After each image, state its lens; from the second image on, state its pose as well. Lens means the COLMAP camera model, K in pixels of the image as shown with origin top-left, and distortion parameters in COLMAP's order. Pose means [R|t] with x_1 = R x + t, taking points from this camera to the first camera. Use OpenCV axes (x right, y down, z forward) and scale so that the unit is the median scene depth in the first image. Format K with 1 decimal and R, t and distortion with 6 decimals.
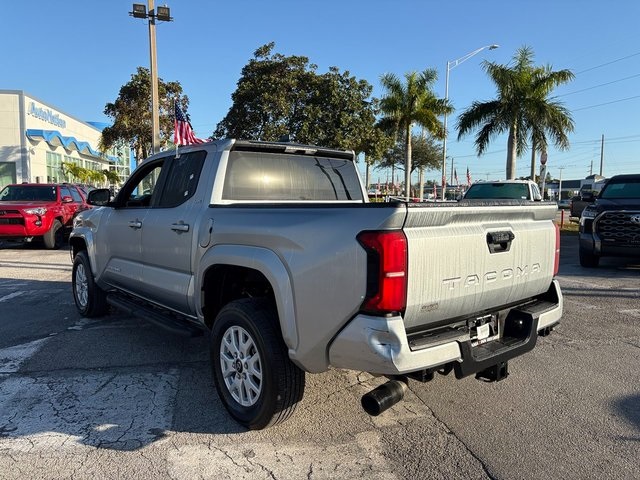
lens RADIAL K [[485.0, 0, 315.0], [0, 485.0, 238.7], [0, 0, 1]] dist [0.049731, -0.050990]
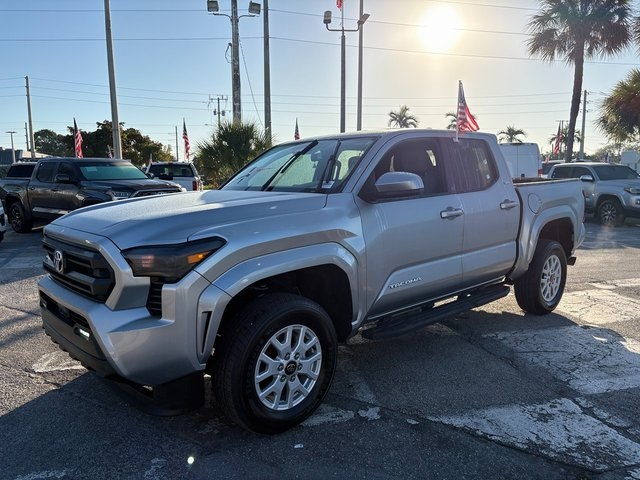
lens RADIAL K [[485.0, 0, 319.7], [0, 485.0, 243.2], [0, 0, 1]] dist [0.049731, -0.050990]
pose [[-0.040089, -0.141612, 0.989110, -1.368609], [0.095143, 0.984867, 0.144860, -0.139447], [-0.994656, 0.099914, -0.026009, 1.405919]]
